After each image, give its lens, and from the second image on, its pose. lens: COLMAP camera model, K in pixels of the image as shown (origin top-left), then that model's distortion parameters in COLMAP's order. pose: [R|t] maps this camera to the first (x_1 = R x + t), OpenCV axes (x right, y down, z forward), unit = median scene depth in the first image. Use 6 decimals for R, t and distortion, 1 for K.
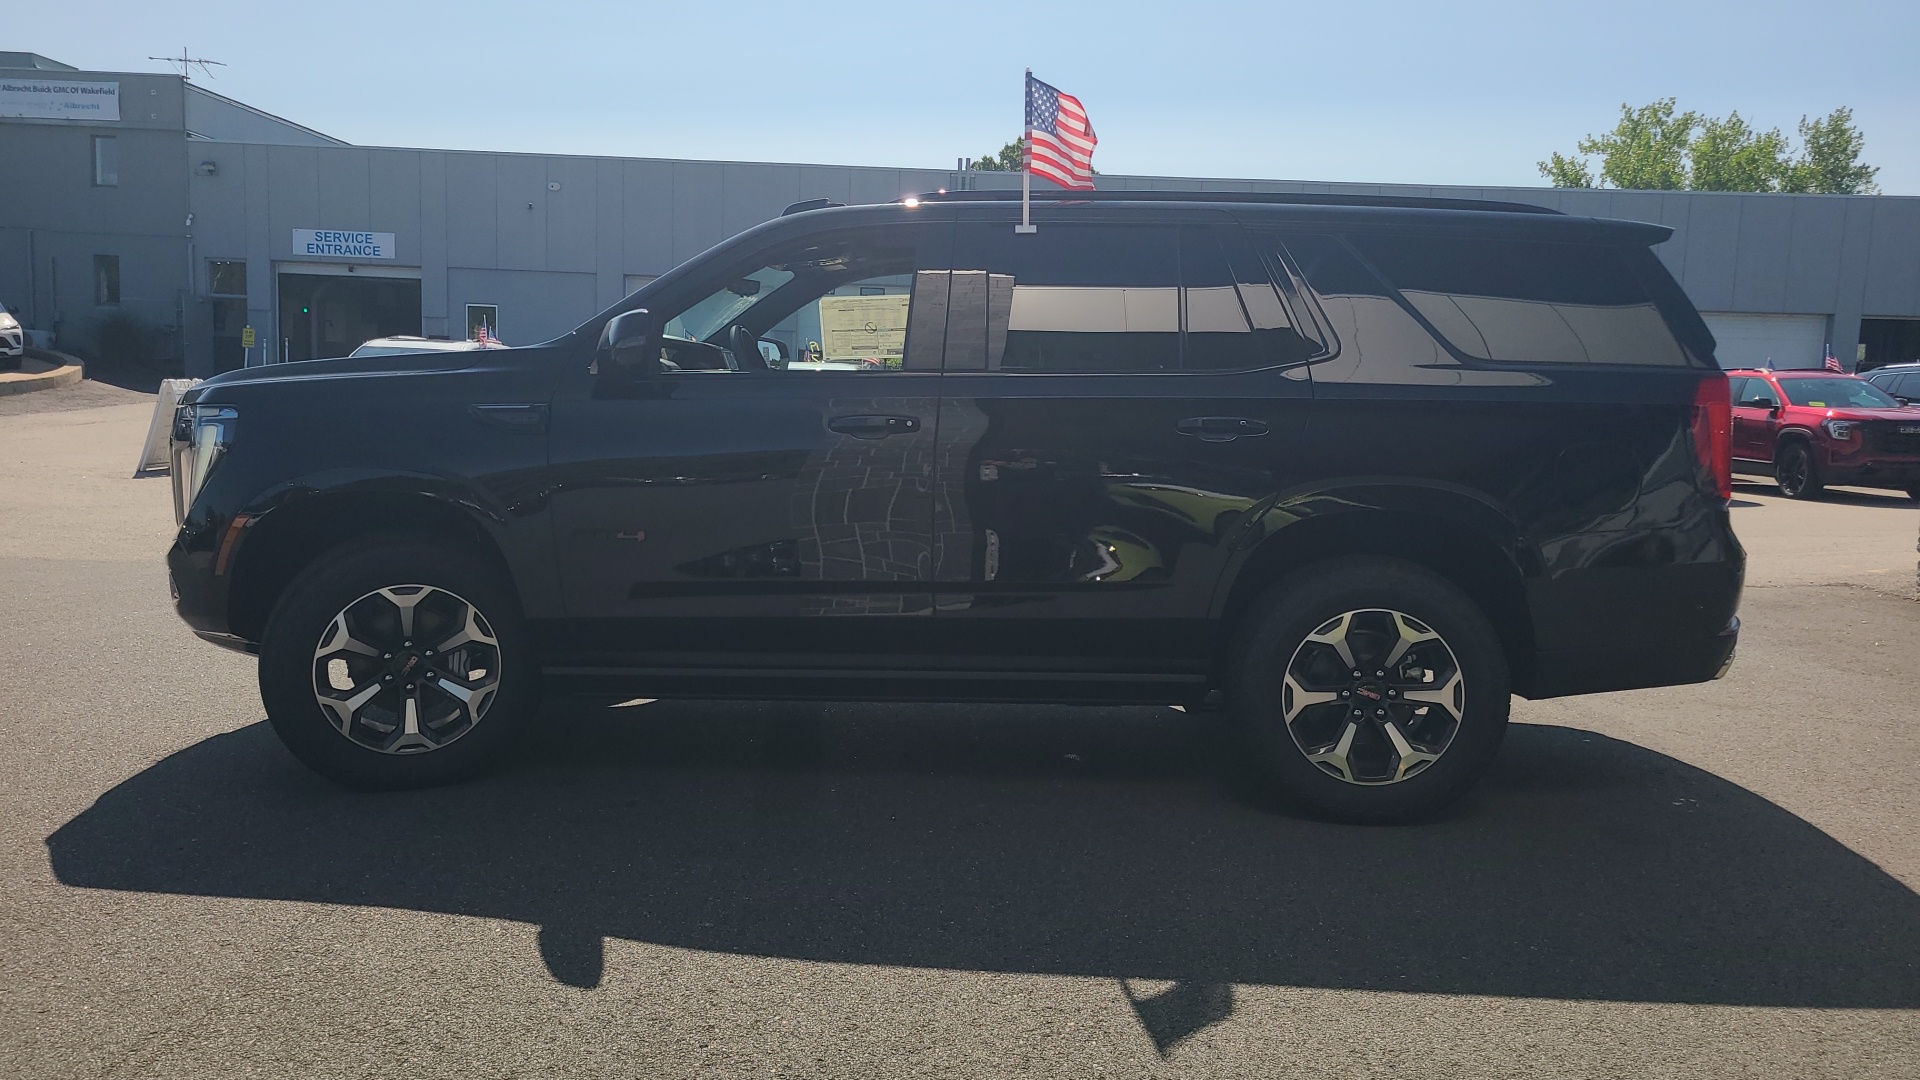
lens RADIAL K [[1432.6, 0, 960.0], [0, 1432.6, 540.0], [0, 0, 1]] dist [0.047488, 0.003452]
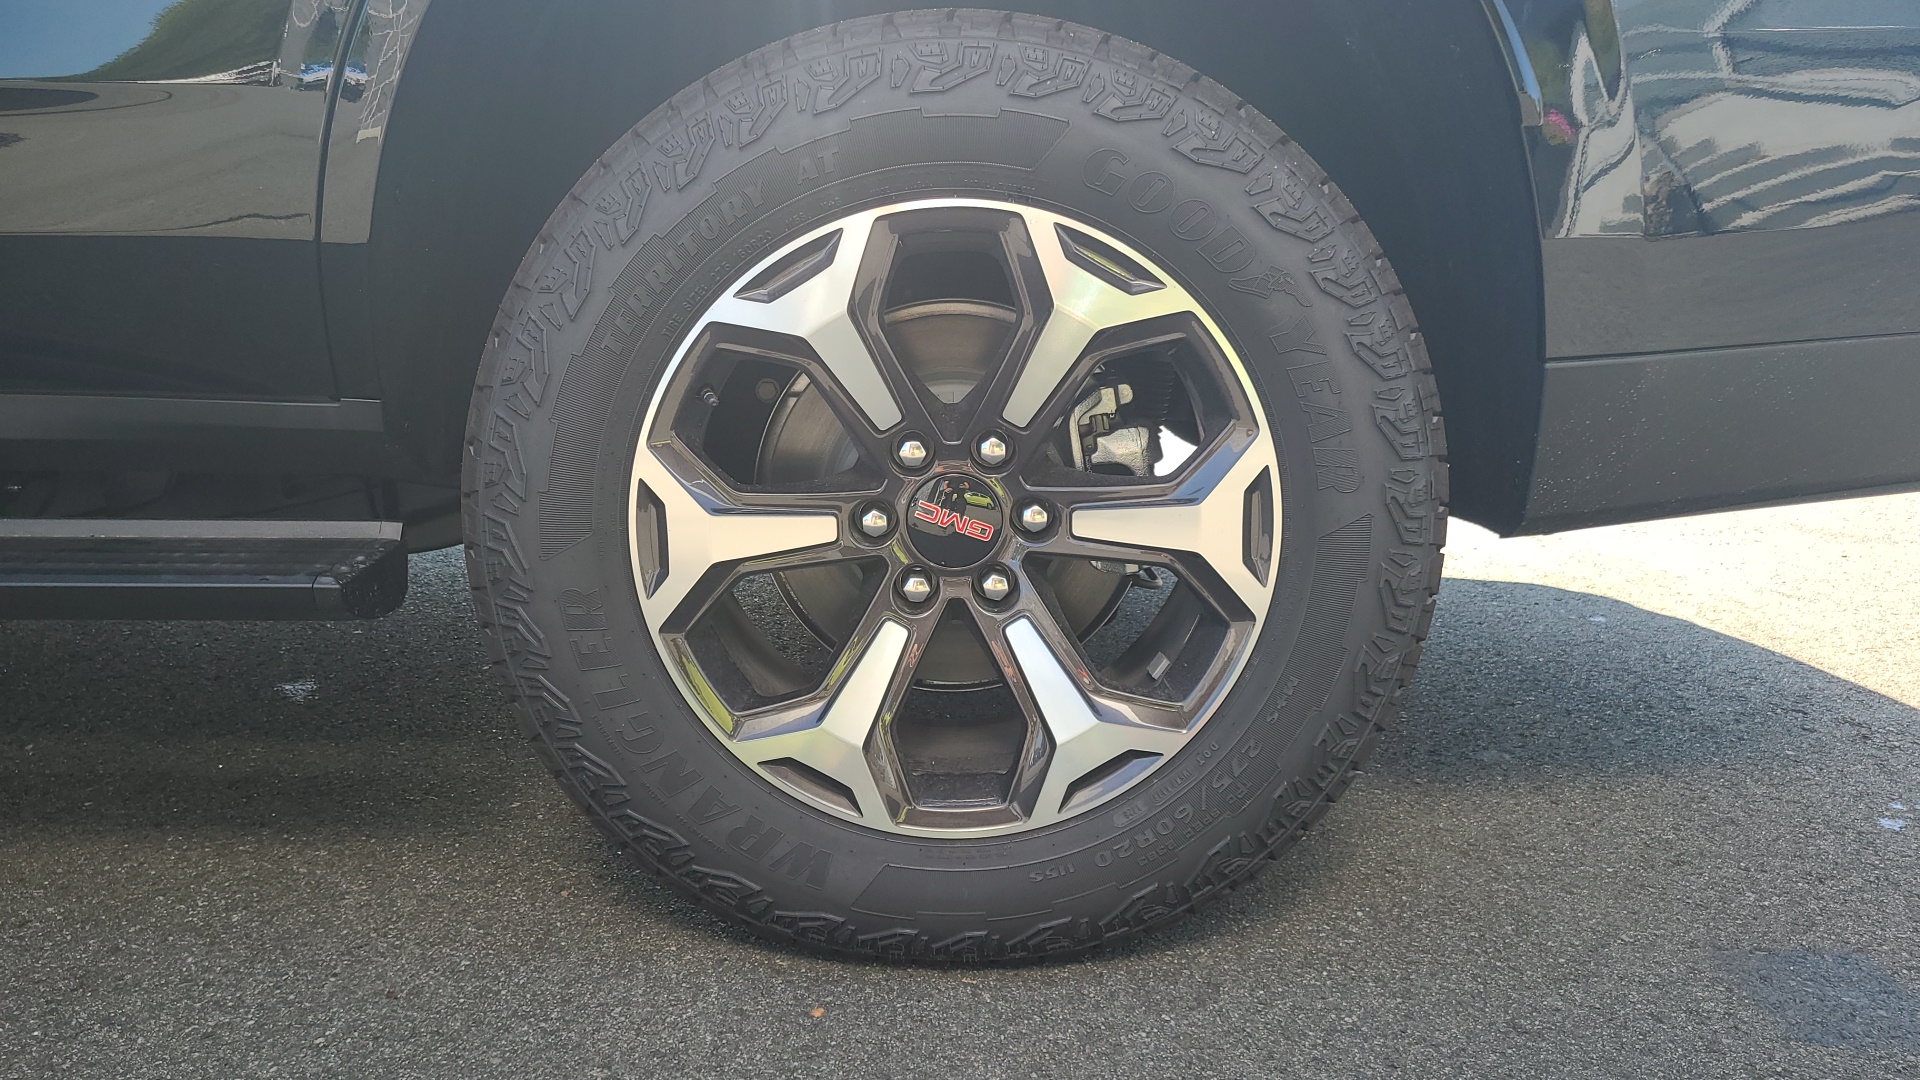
lens RADIAL K [[1444.1, 0, 960.7], [0, 1444.1, 550.5], [0, 0, 1]] dist [0.011353, 0.005718]
pose [[0.999588, -0.002680, 0.028568, 0.278617], [-0.000760, 0.992804, 0.119749, 0.079217], [-0.028683, -0.119721, 0.992393, 0.721181]]
